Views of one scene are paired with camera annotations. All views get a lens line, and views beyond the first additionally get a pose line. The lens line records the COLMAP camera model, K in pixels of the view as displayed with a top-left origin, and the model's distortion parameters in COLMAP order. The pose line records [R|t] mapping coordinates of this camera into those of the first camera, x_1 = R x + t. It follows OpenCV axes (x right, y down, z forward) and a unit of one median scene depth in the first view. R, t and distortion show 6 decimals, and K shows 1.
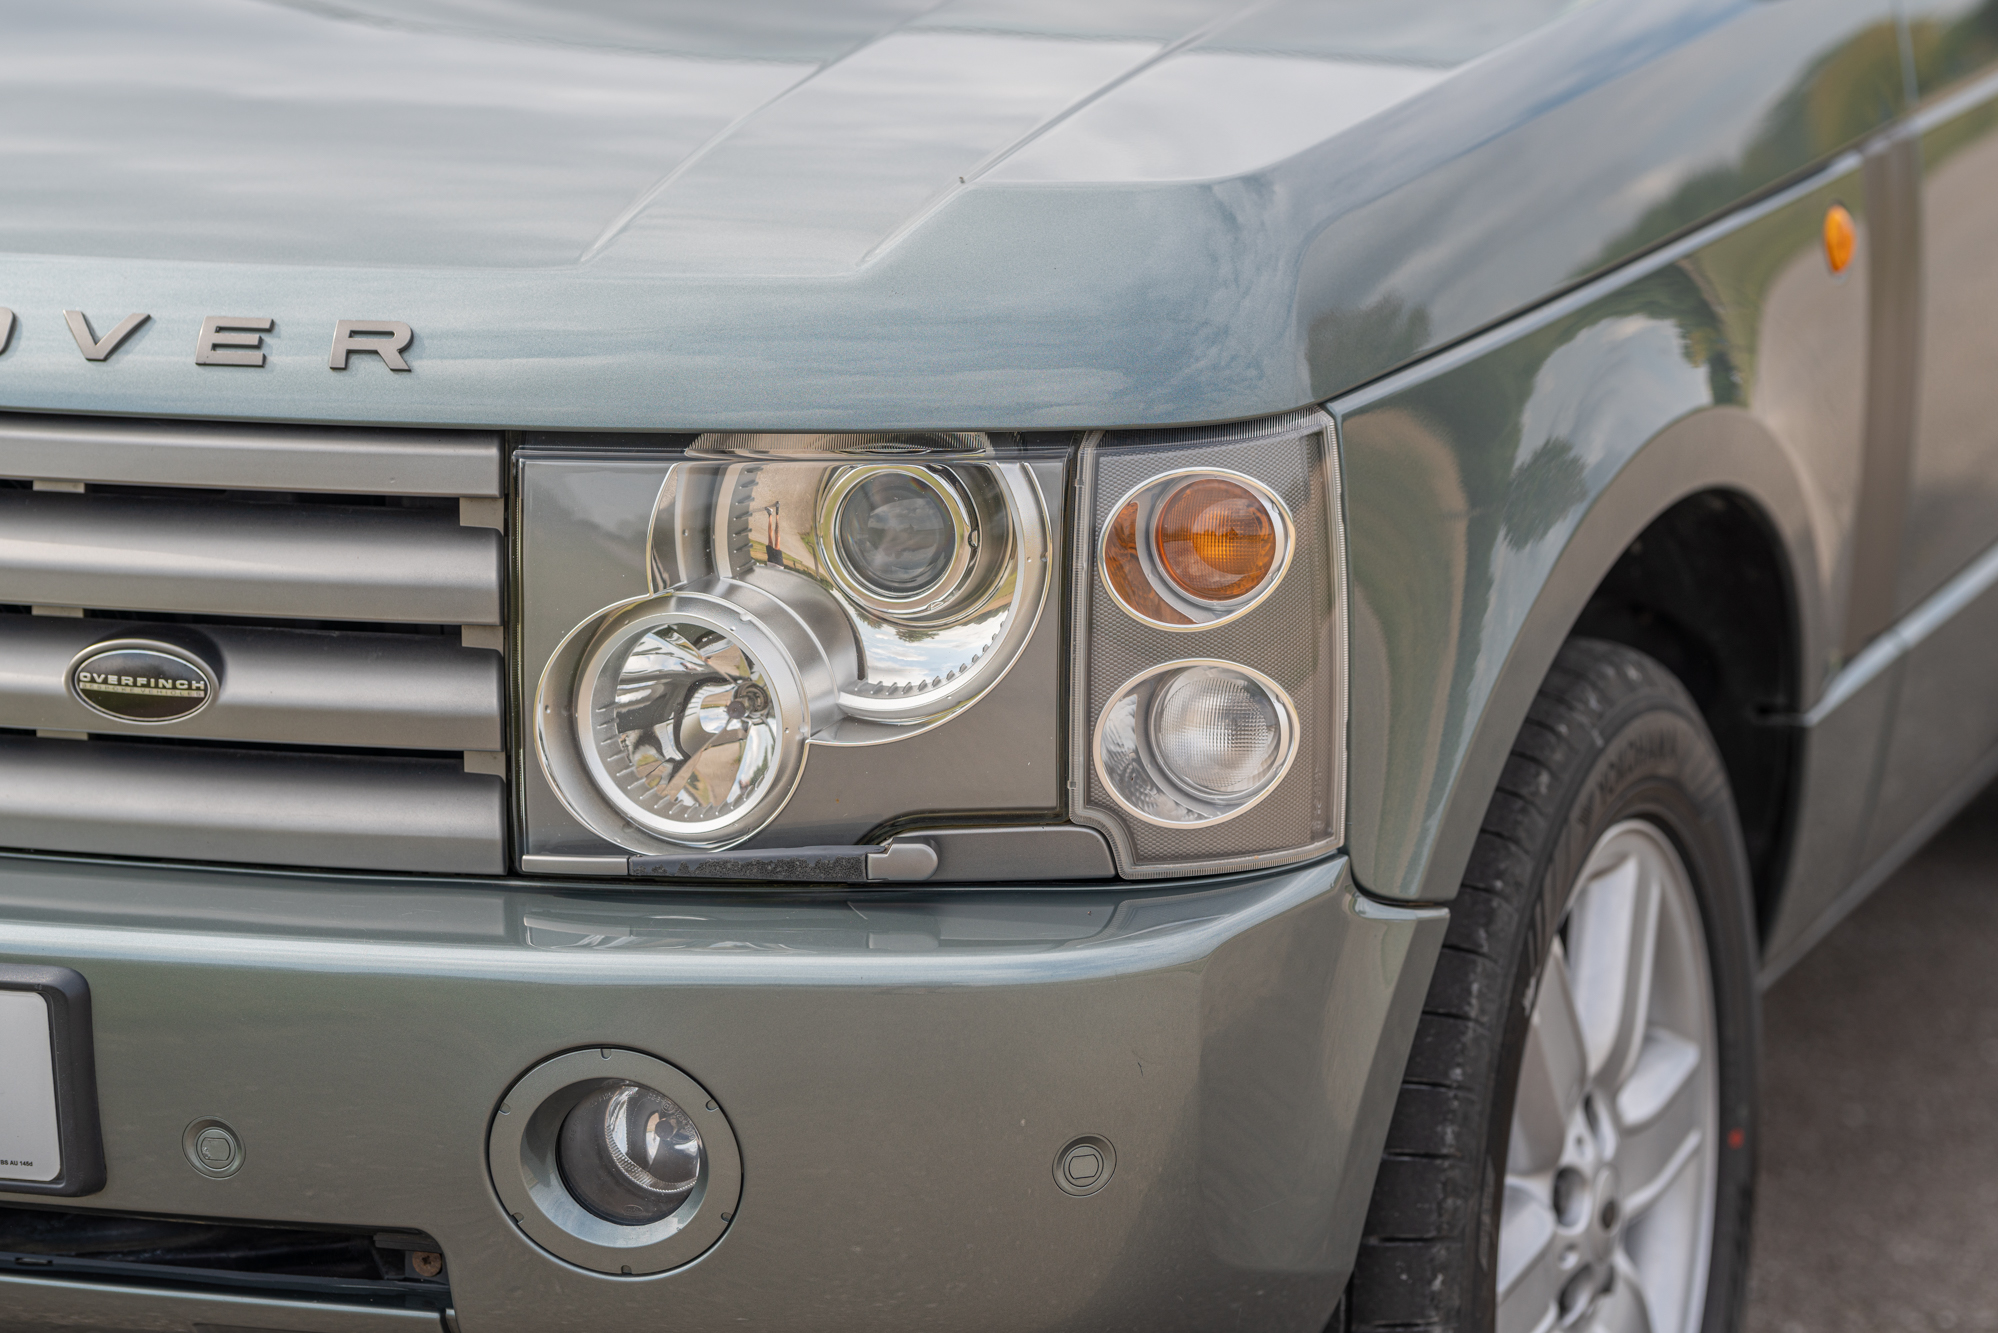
lens RADIAL K [[5962.8, 0, 999.0], [0, 5962.8, 666.5], [0, 0, 1]] dist [0.105035, -0.910043]
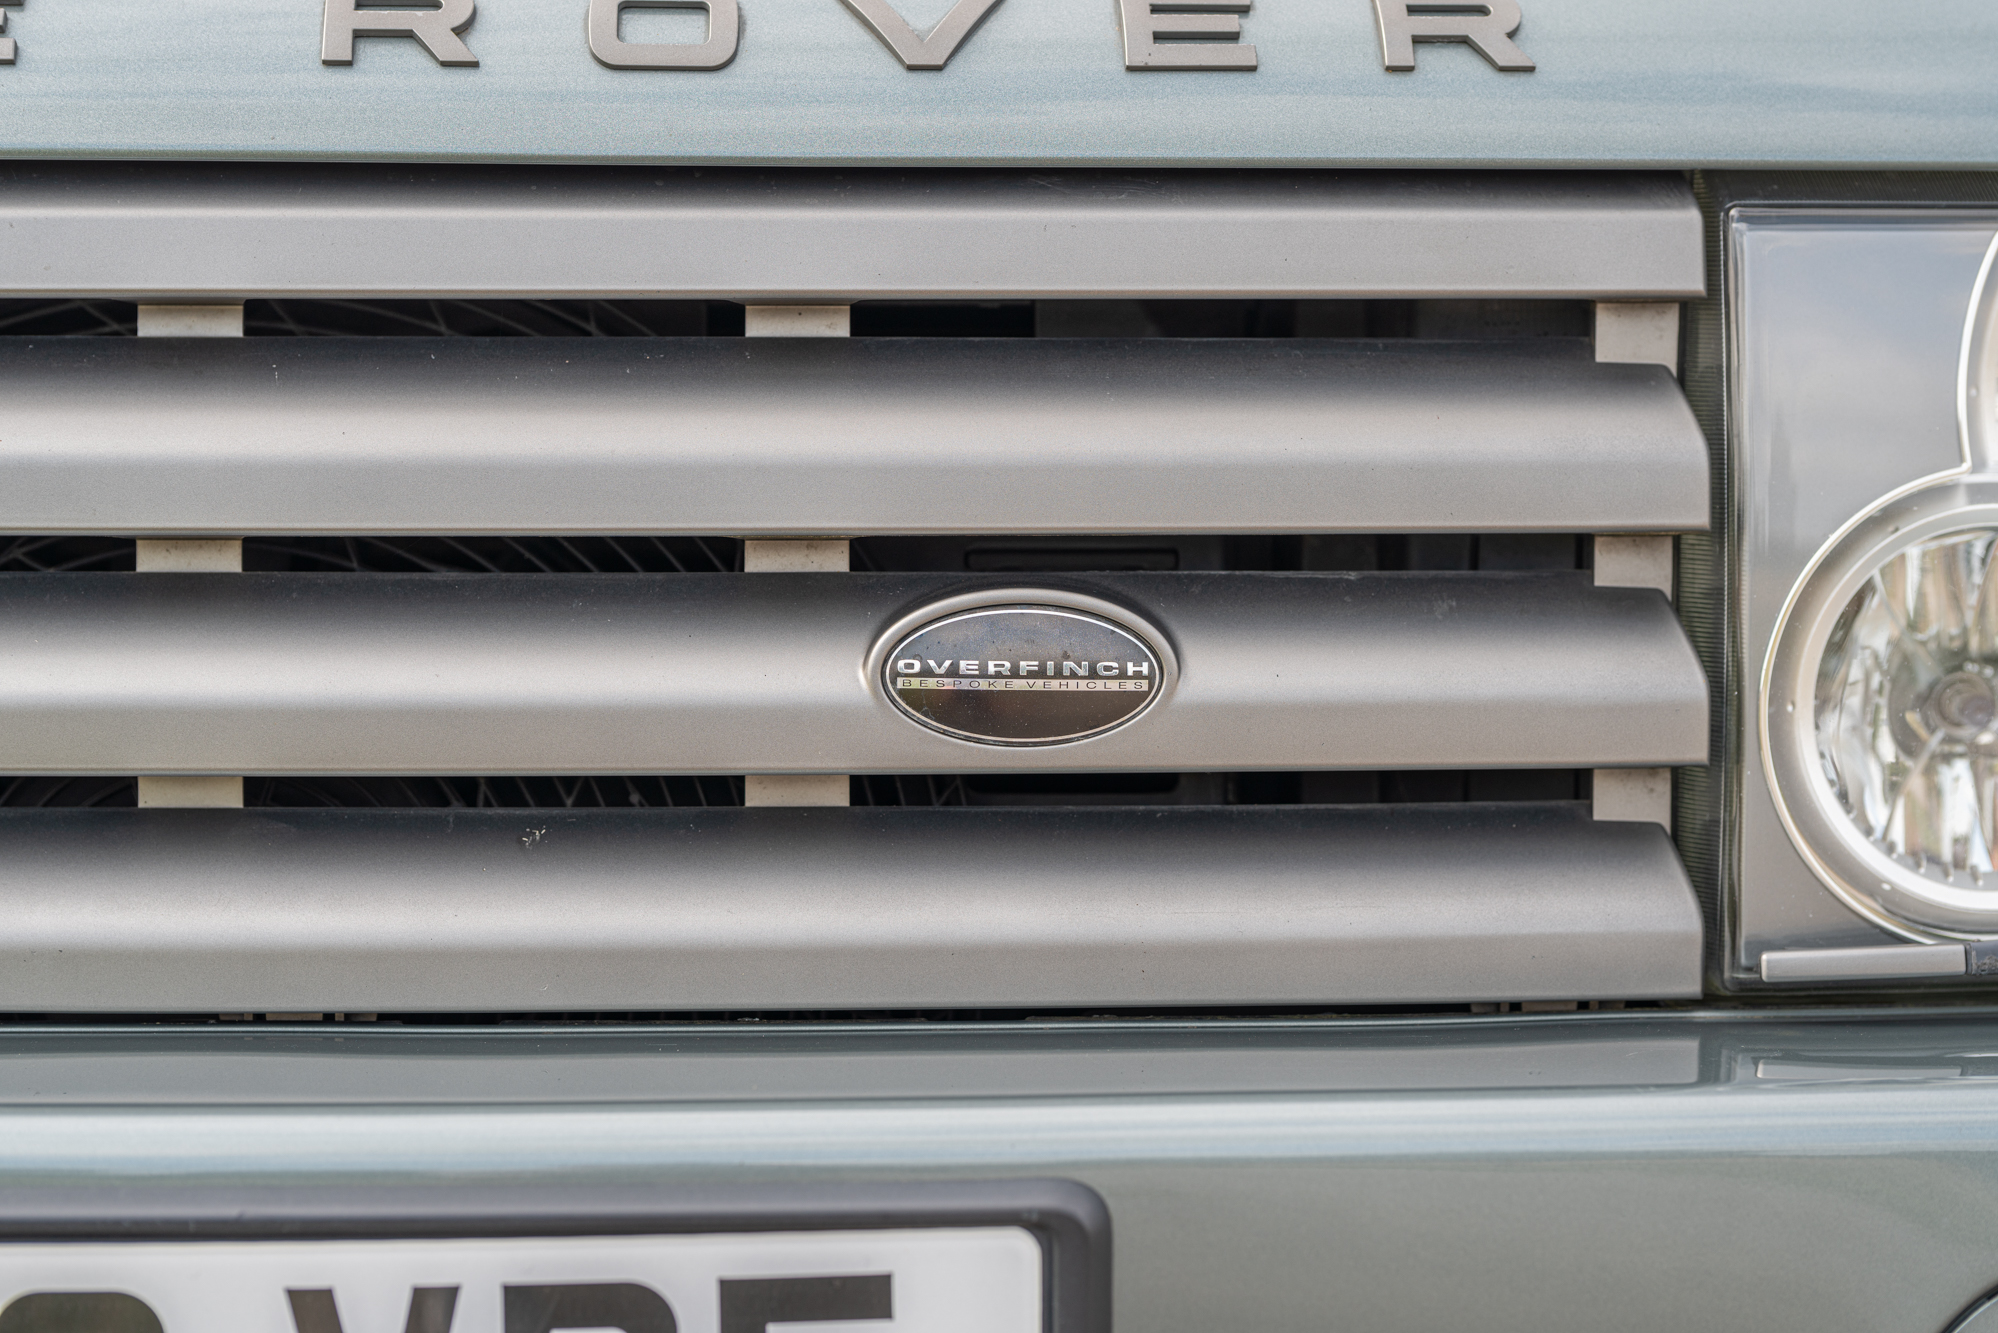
lens RADIAL K [[6424.7, 0, 999.0], [0, 6424.7, 666.5], [0, 0, 1]] dist [0.135620, 0.816109]
pose [[0.931221, -0.013923, 0.364190, -0.357923], [0.069098, 0.987891, -0.138913, 0.082567], [-0.357846, 0.154523, 0.920907, 0.479428]]
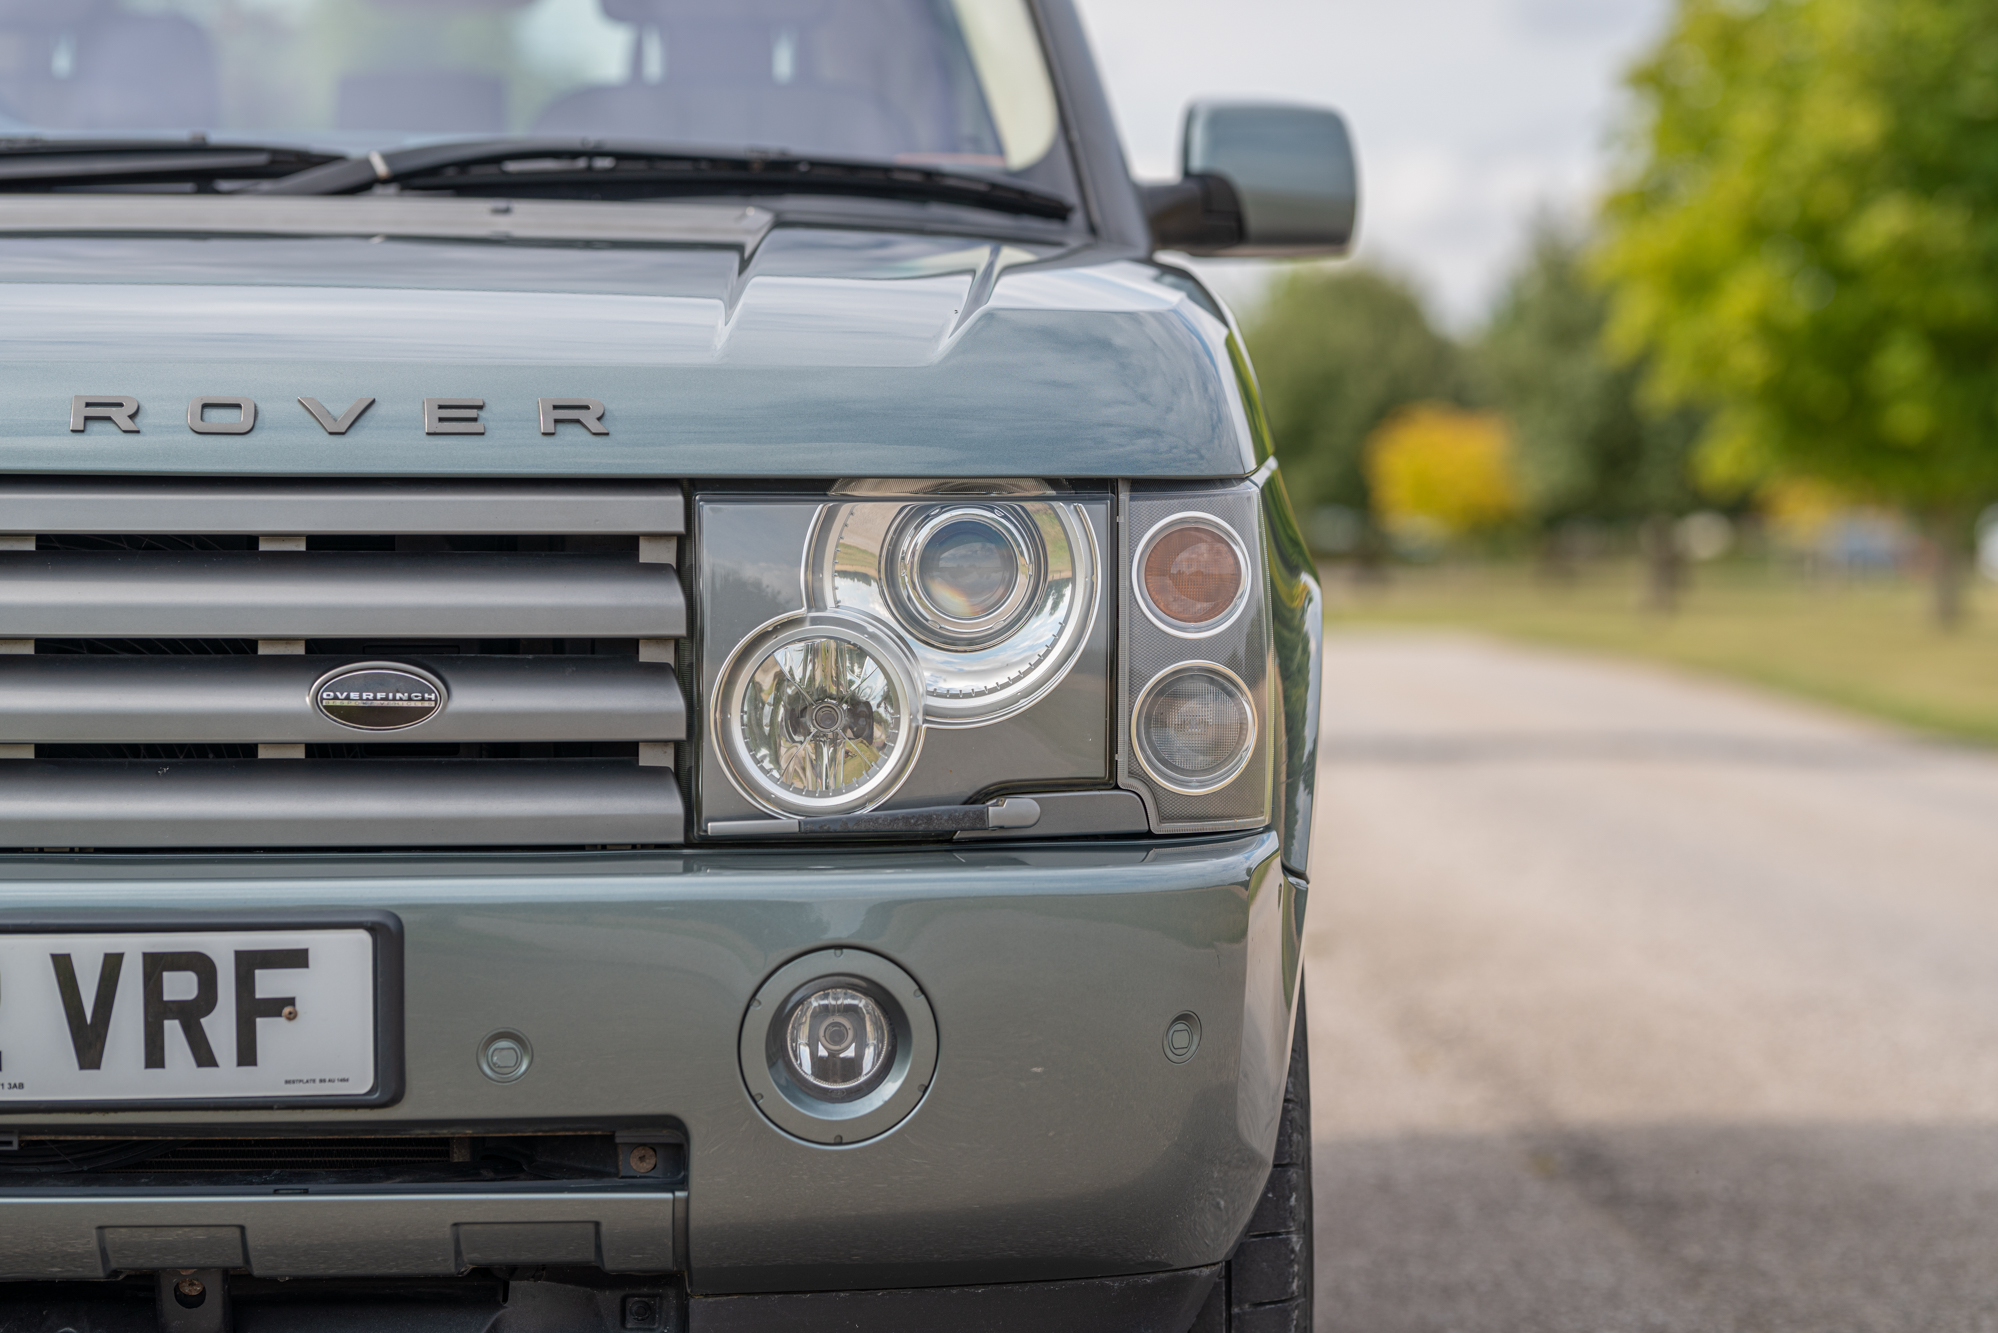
lens RADIAL K [[5962.8, 0, 999.0], [0, 5962.8, 666.5], [0, 0, 1]] dist [0.105035, -0.910043]
pose [[0.922346, -0.004987, 0.386333, -0.501196], [0.071193, 0.984989, -0.157253, 0.198229], [-0.379750, 0.172546, 0.908855, -0.151756]]
